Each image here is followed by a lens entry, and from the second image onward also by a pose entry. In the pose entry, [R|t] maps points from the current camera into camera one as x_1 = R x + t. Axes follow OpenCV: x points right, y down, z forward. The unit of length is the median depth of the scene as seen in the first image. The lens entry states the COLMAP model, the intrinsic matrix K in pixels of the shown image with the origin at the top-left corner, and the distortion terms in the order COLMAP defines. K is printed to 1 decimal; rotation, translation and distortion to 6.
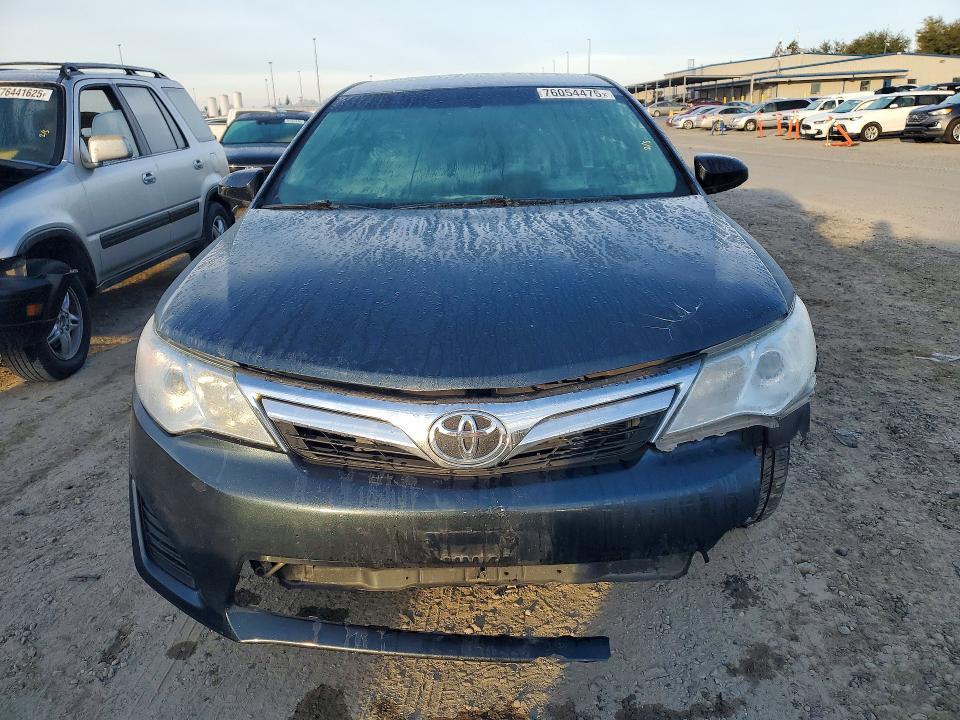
lens RADIAL K [[739.2, 0, 480.0], [0, 739.2, 362.1], [0, 0, 1]] dist [0.005696, 0.005132]
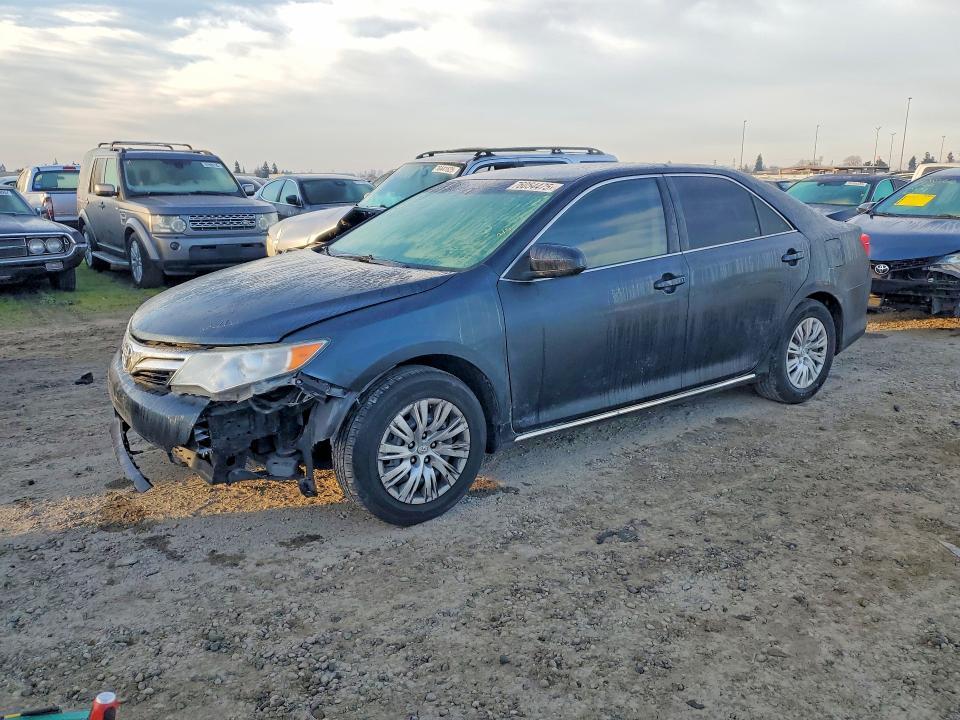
lens RADIAL K [[739.2, 0, 479.8], [0, 739.2, 358.5], [0, 0, 1]] dist [0.005696, 0.005132]
pose [[0.604993, 0.202601, -0.770023, 1.625707], [-0.255833, 0.965269, 0.052968, -0.192370], [0.754011, 0.164952, 0.635813, 0.319499]]
